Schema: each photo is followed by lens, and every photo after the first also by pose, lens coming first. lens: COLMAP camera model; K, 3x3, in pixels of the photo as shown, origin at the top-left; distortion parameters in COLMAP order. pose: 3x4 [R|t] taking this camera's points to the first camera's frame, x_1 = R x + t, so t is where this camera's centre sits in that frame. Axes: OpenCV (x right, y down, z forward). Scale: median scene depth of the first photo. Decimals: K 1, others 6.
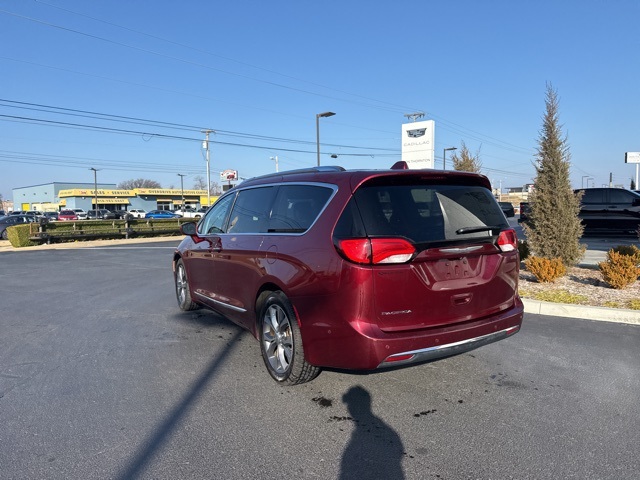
lens RADIAL K [[445.2, 0, 321.9], [0, 445.2, 236.9], [0, 0, 1]] dist [0.060746, -0.072677]
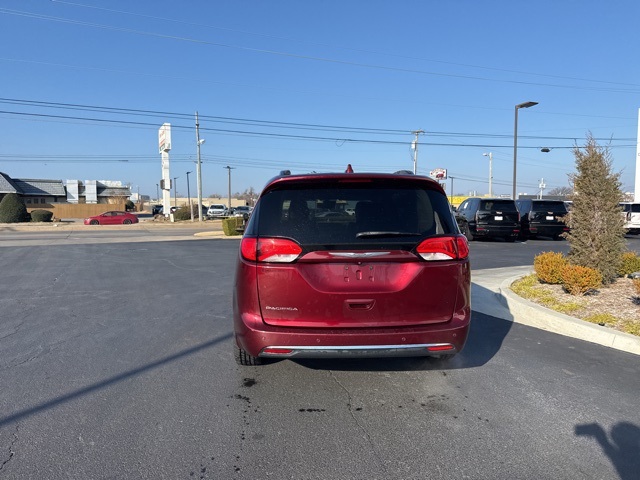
lens RADIAL K [[445.2, 0, 323.6], [0, 445.2, 238.6], [0, 0, 1]] dist [0.060746, -0.072677]
pose [[0.885680, 0.050308, -0.461562, 0.137866], [-0.047636, 0.998712, 0.017446, -0.003935], [0.461845, 0.006536, 0.886936, 0.018874]]
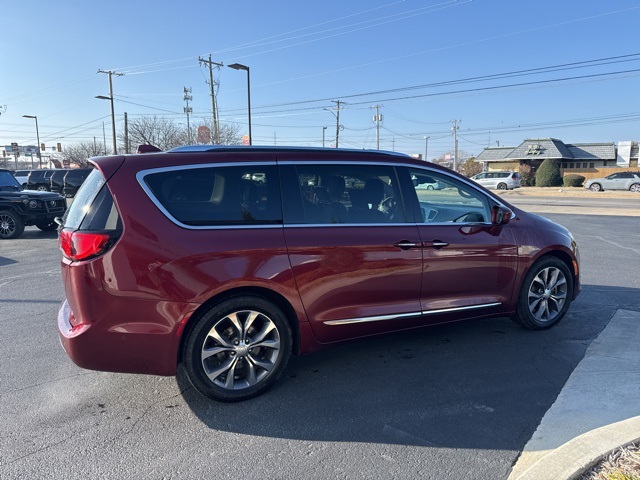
lens RADIAL K [[445.2, 0, 321.7], [0, 445.2, 243.2], [0, 0, 1]] dist [0.060746, -0.072677]
pose [[-0.077467, 0.172321, -0.981990, 0.258814], [-0.058298, 0.982482, 0.177006, -0.036092], [0.995289, 0.070960, -0.066064, 0.333496]]
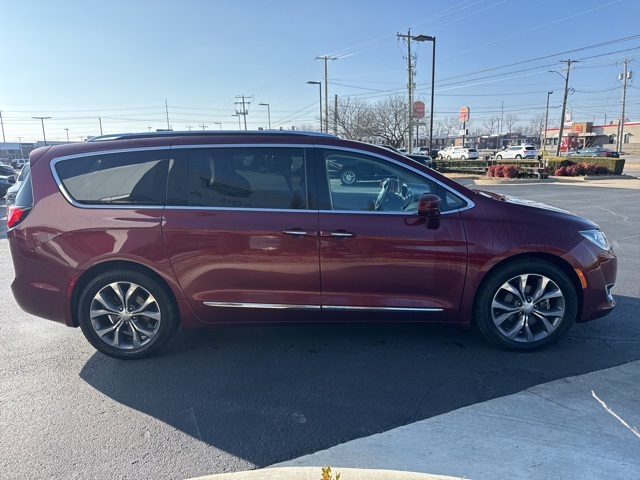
lens RADIAL K [[445.2, 0, 323.4], [0, 445.2, 241.6], [0, 0, 1]] dist [0.060746, -0.072677]
pose [[-0.527745, 0.197718, -0.826071, 0.203825], [-0.019928, 0.969381, 0.244750, -0.045729], [0.849169, 0.145627, -0.507646, 0.478100]]
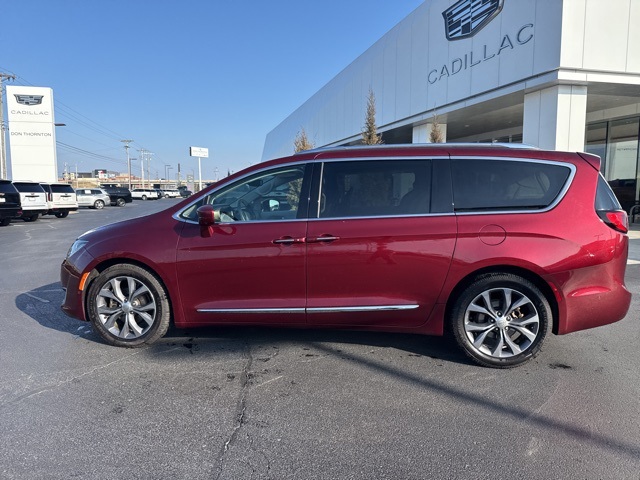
lens RADIAL K [[445.2, 0, 319.1], [0, 445.2, 238.9], [0, 0, 1]] dist [0.060746, -0.072677]
pose [[0.630074, -0.068397, 0.773517, -0.243323], [0.041535, 0.997656, 0.054383, -0.004127], [-0.775423, -0.002138, 0.631438, 0.158979]]
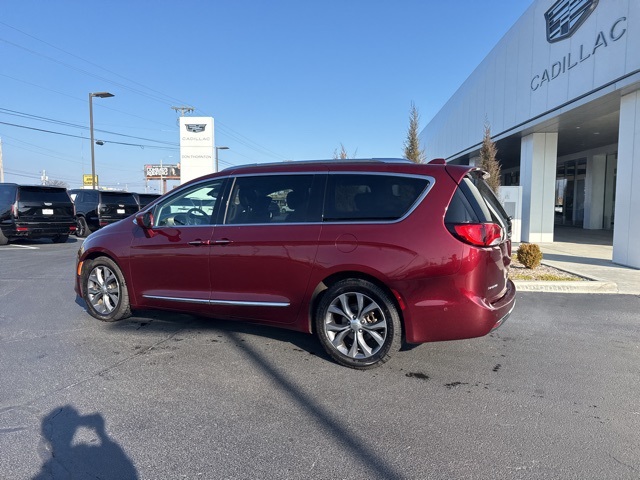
lens RADIAL K [[445.2, 0, 322.7], [0, 445.2, 243.6], [0, 0, 1]] dist [0.060746, -0.072677]
pose [[0.852377, -0.023253, 0.522410, -0.156356], [0.013589, 0.999658, 0.022323, 0.004099], [-0.522751, -0.011928, 0.852402, 0.040772]]
